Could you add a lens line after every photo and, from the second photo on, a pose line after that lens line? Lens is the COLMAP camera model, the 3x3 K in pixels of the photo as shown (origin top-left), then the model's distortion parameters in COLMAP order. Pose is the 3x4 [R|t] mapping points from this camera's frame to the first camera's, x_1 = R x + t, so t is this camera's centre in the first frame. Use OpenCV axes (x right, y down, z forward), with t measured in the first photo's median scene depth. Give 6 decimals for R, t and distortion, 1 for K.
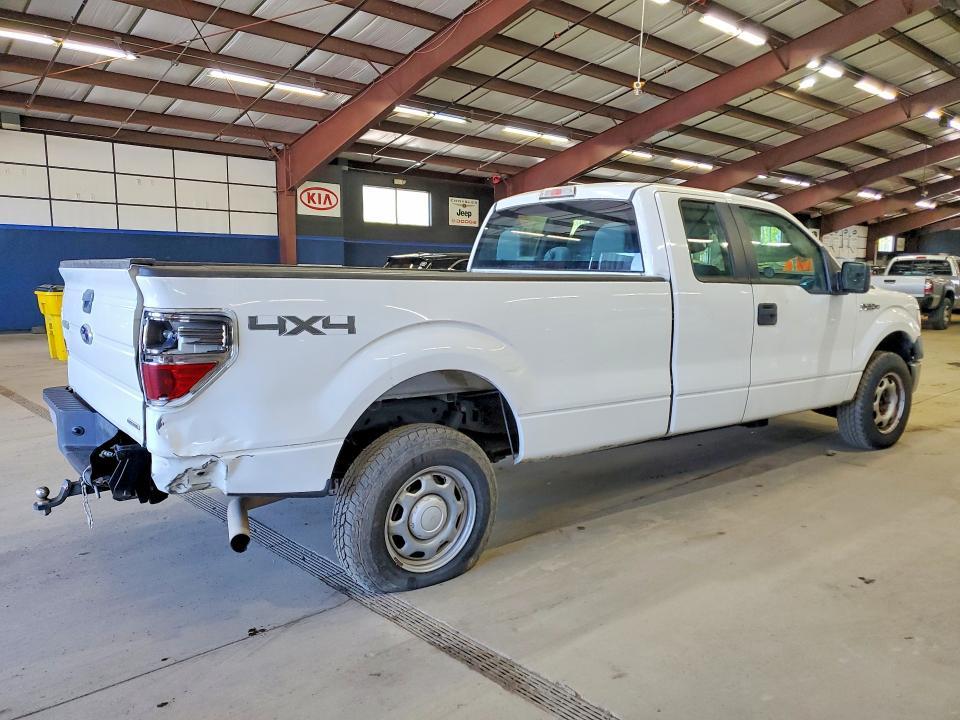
lens RADIAL K [[754.0, 0, 480.0], [0, 754.0, 360.0], [0, 0, 1]] dist [0.048461, 0.002328]
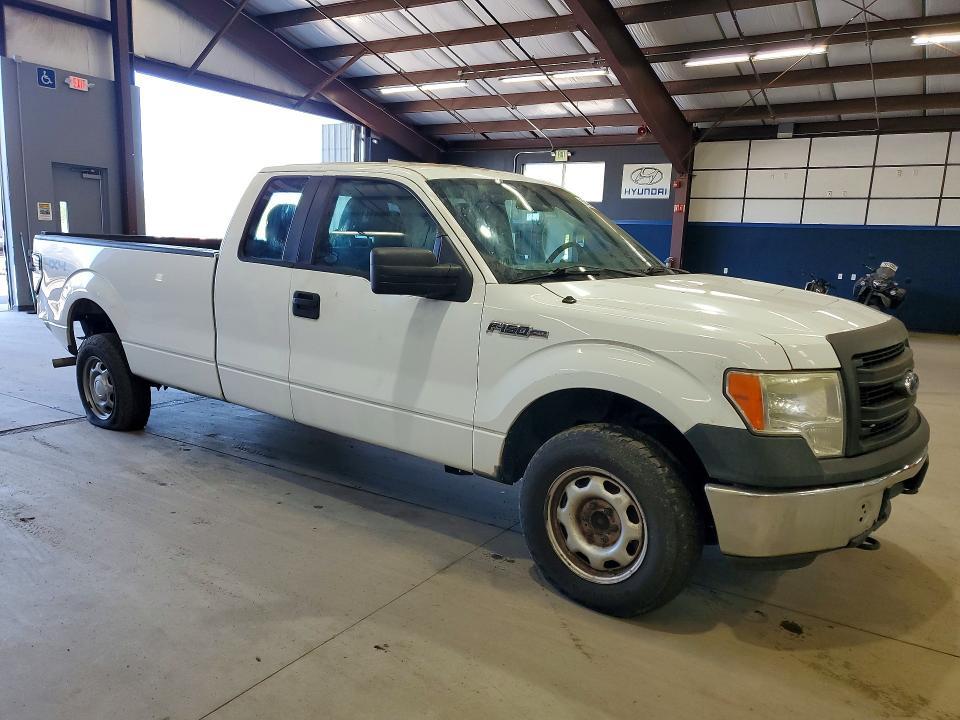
lens RADIAL K [[751.7, 0, 480.0], [0, 751.7, 360.0], [0, 0, 1]] dist [0.012472, 0.005843]
pose [[0.235866, 0.154551, -0.959417, 1.107462], [-0.151019, 0.981108, 0.120918, -0.117000], [0.959979, 0.116369, 0.254750, 0.868983]]
